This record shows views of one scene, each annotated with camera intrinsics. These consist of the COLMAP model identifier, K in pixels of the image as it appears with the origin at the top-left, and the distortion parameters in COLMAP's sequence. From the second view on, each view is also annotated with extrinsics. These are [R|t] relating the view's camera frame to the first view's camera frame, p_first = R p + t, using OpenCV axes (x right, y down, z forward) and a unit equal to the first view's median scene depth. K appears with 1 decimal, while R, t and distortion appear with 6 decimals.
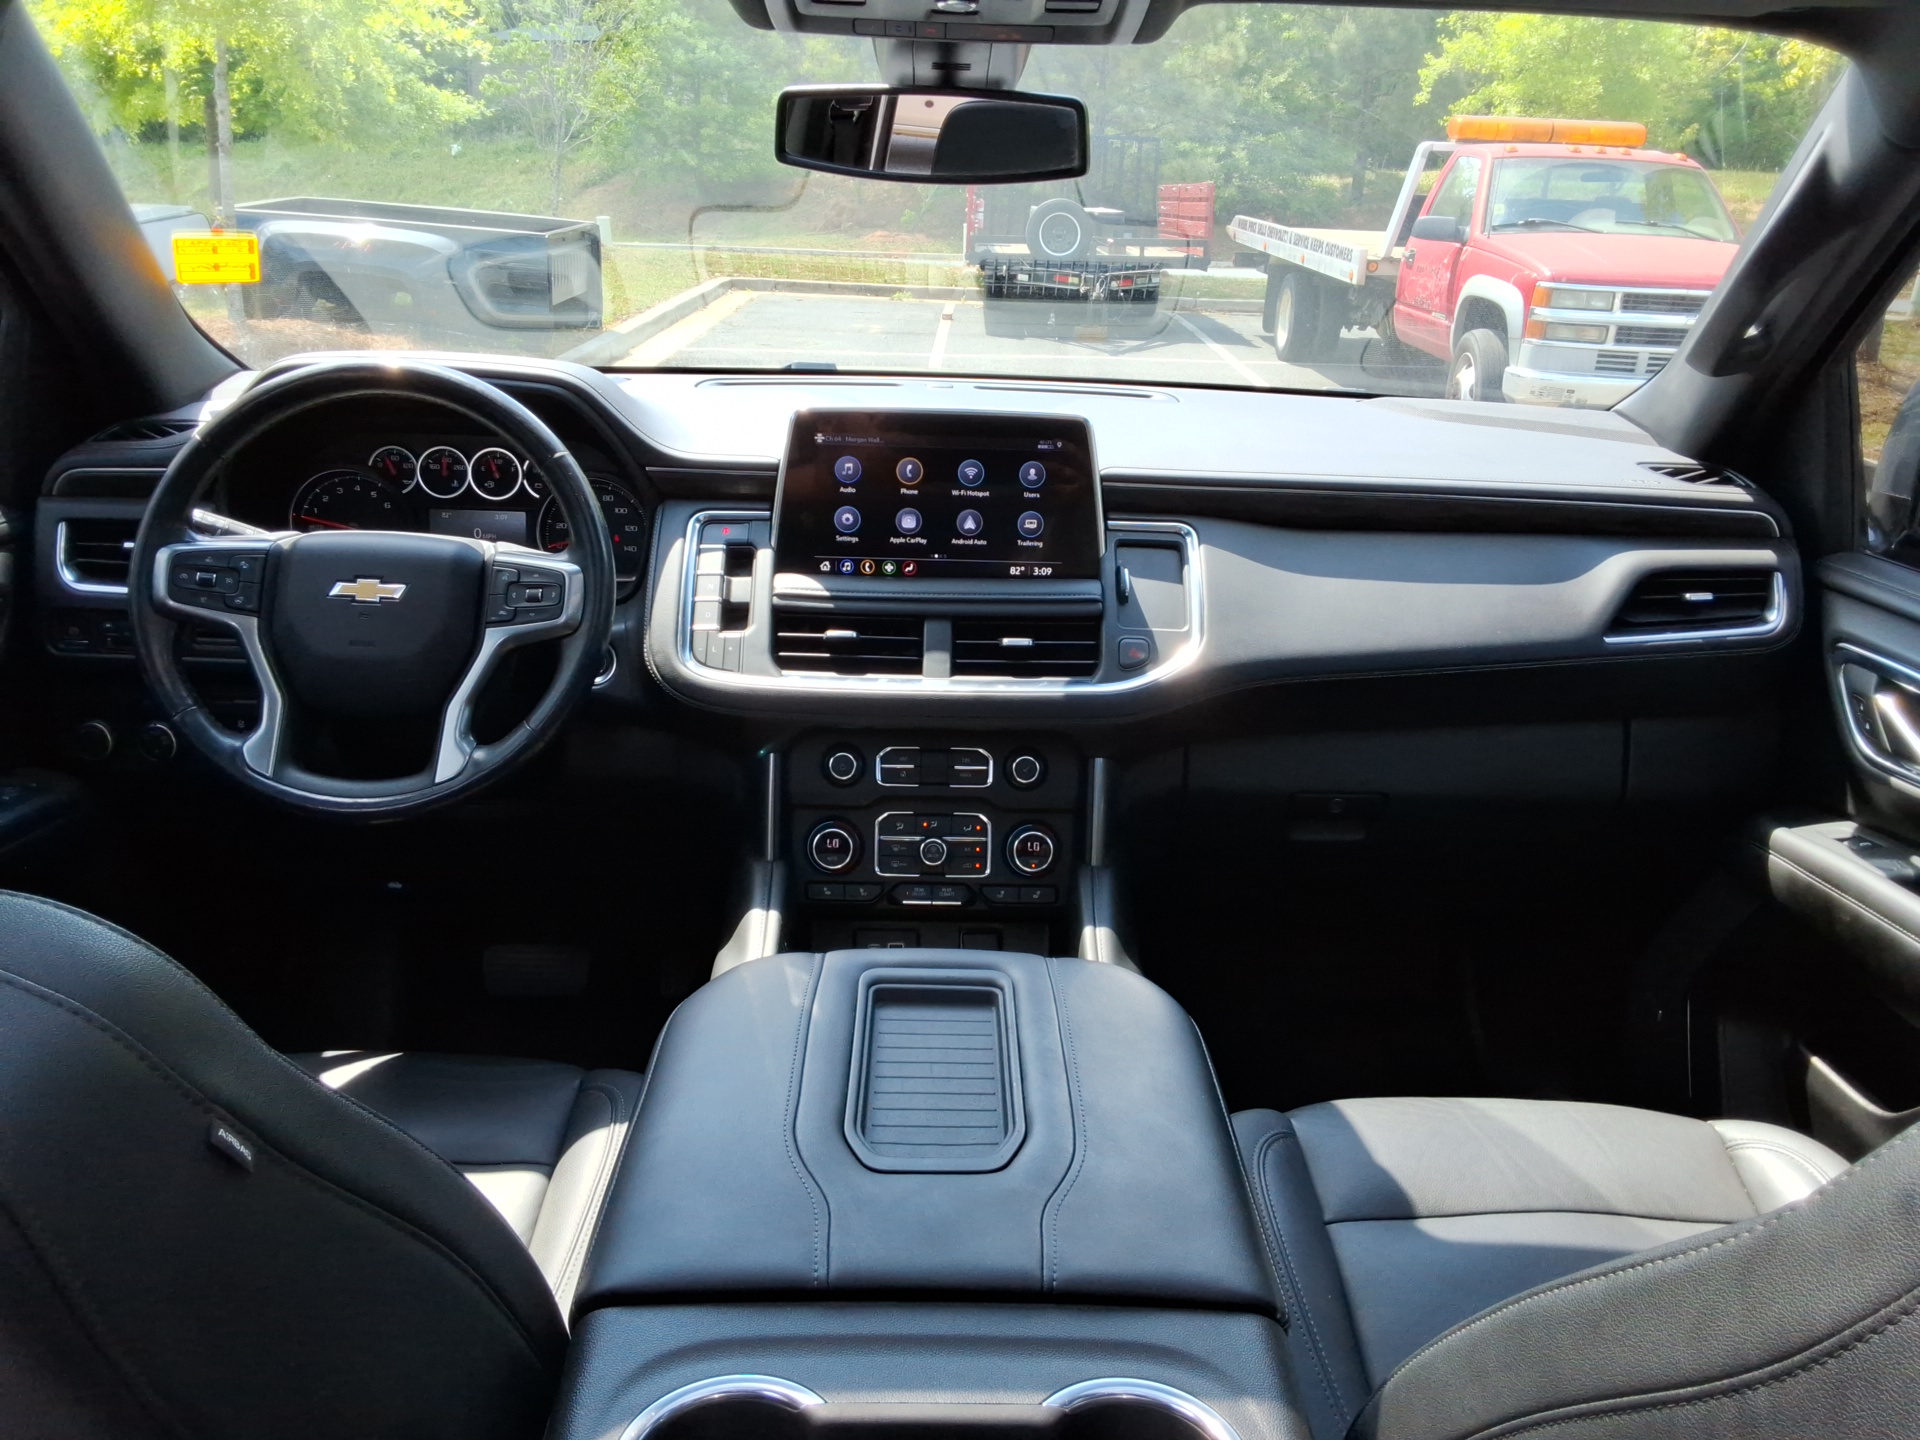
lens RADIAL K [[1530.1, 0, 965.9], [0, 1530.1, 726.6], [0, 0, 1]] dist [0.093129, -0.139887]
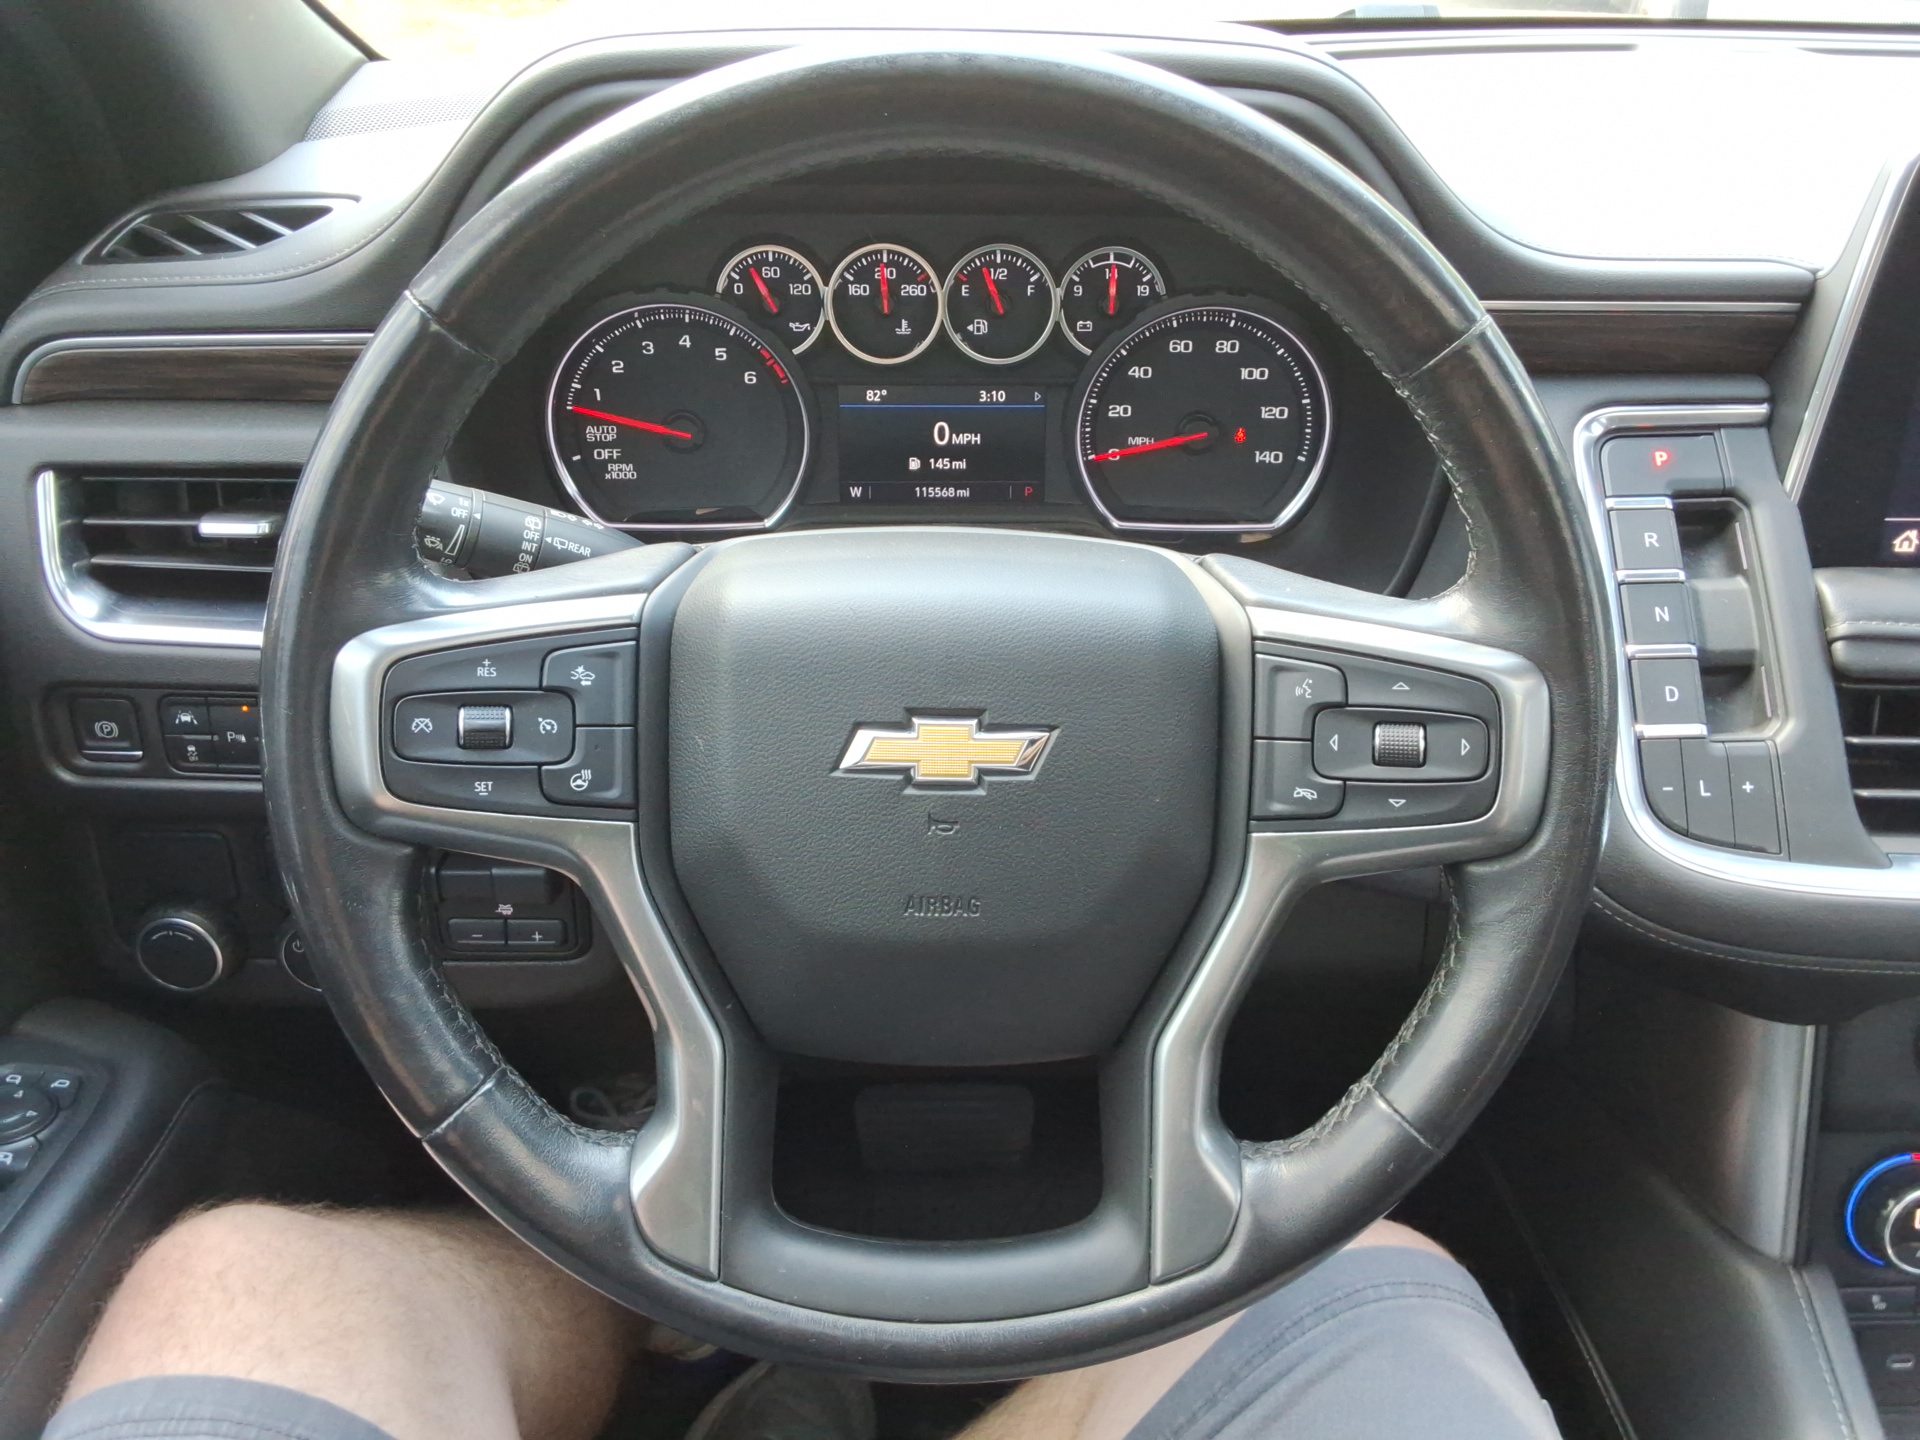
lens RADIAL K [[1530.1, 0, 965.7], [0, 1530.1, 712.1], [0, 0, 1]] dist [0.093129, -0.139887]
pose [[0.999738, -0.020209, -0.010703, -0.341188], [0.021926, 0.980039, 0.197590, -0.149151], [0.006496, -0.197773, 0.980226, 0.597163]]
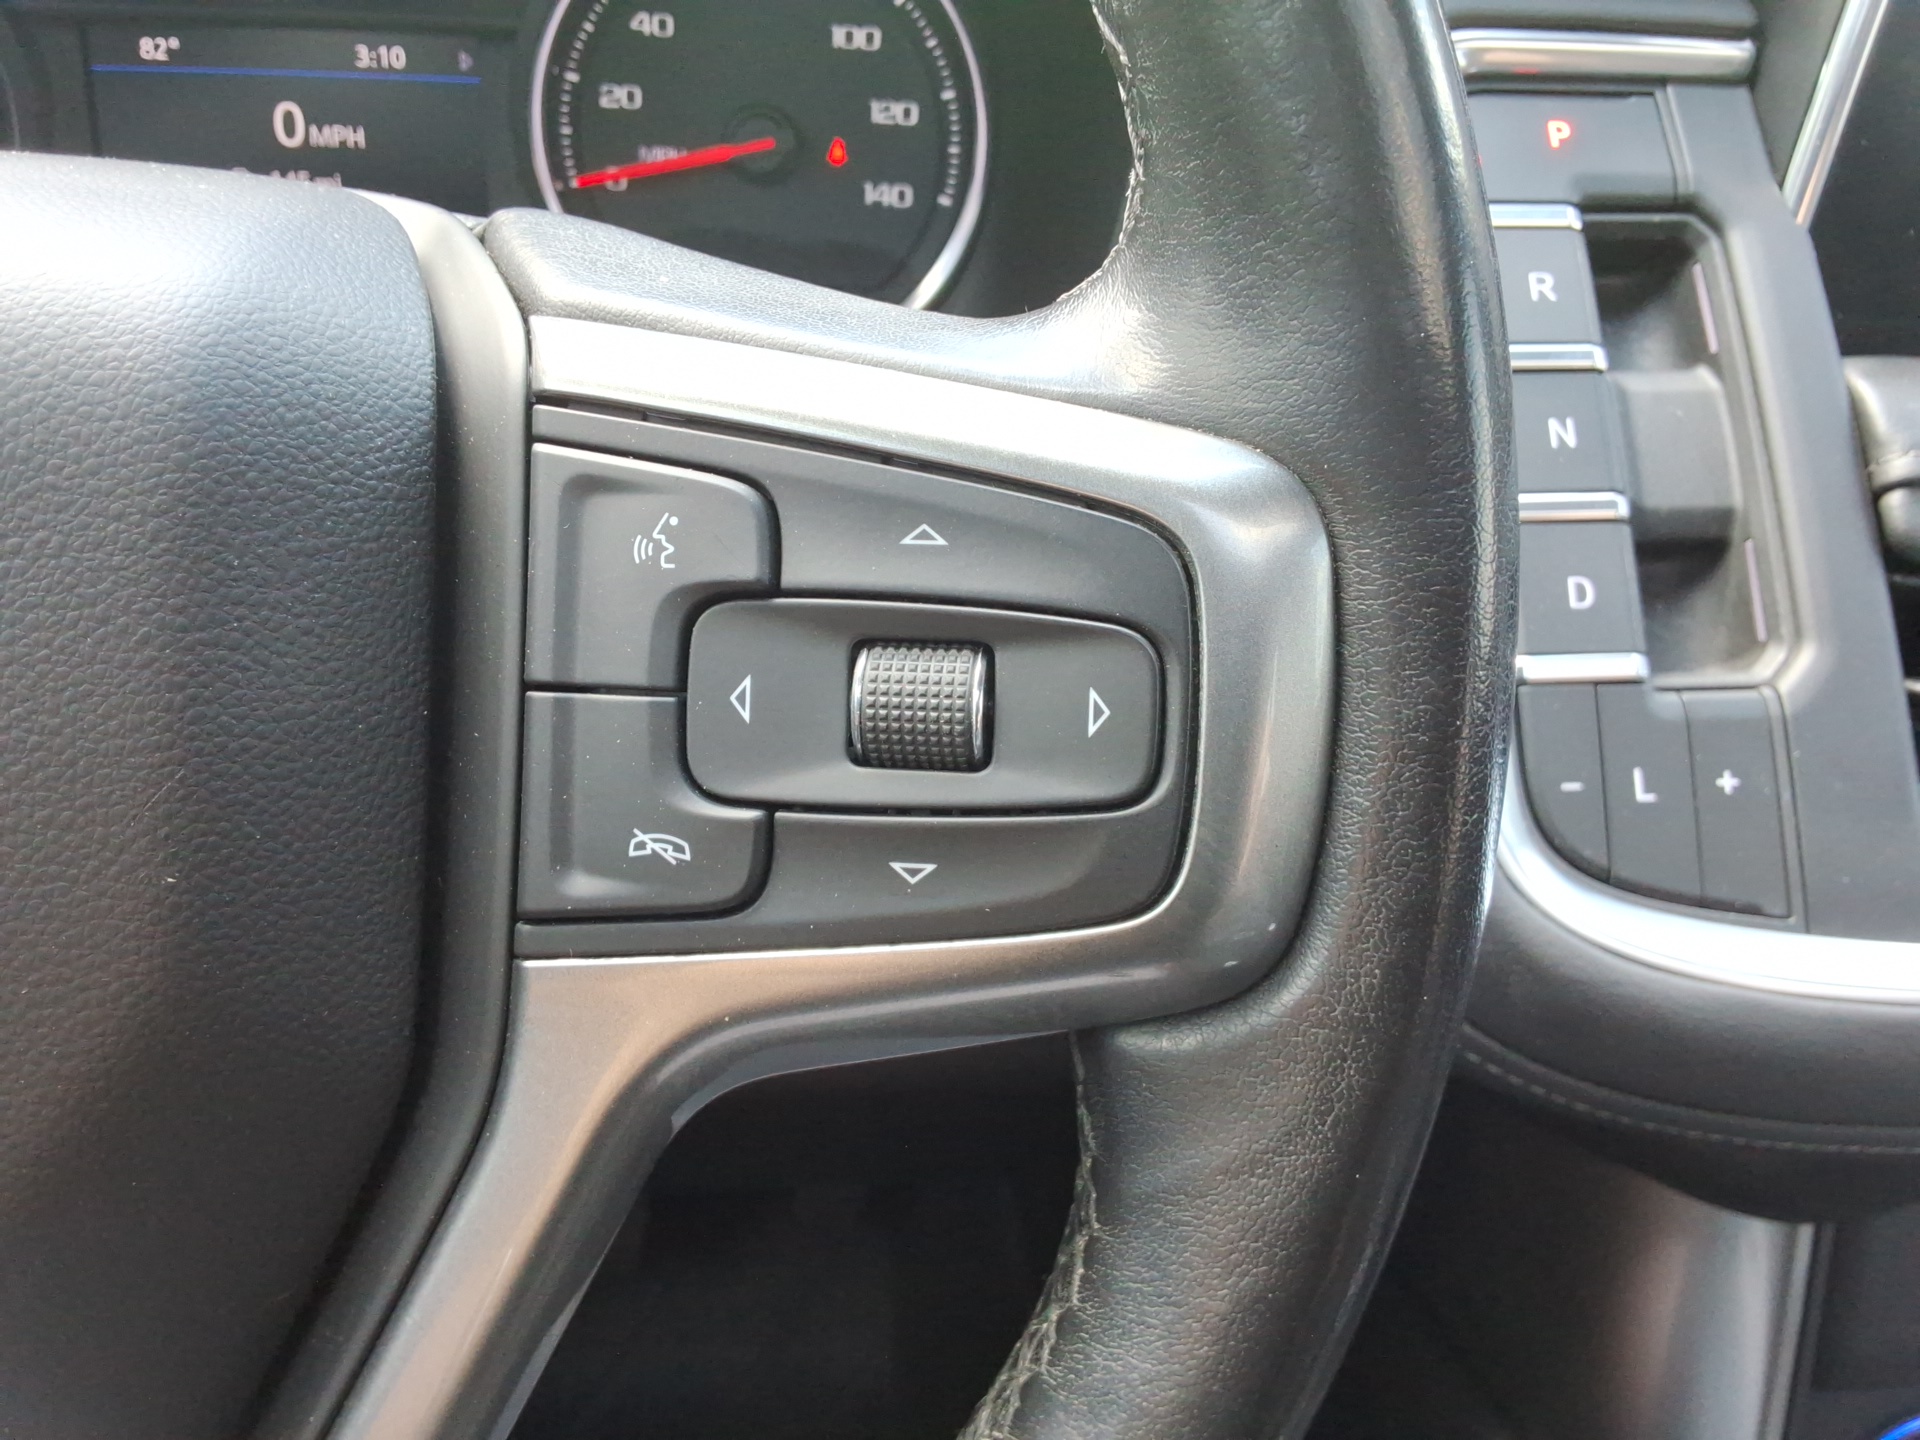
lens RADIAL K [[1530.1, 0, 972.4], [0, 1530.1, 717.7], [0, 0, 1]] dist [0.093129, -0.139887]
pose [[0.994046, -0.023191, 0.106465, -0.262668], [-0.002950, 0.971001, 0.239057, -0.102843], [-0.108921, -0.237947, 0.965151, 0.802957]]
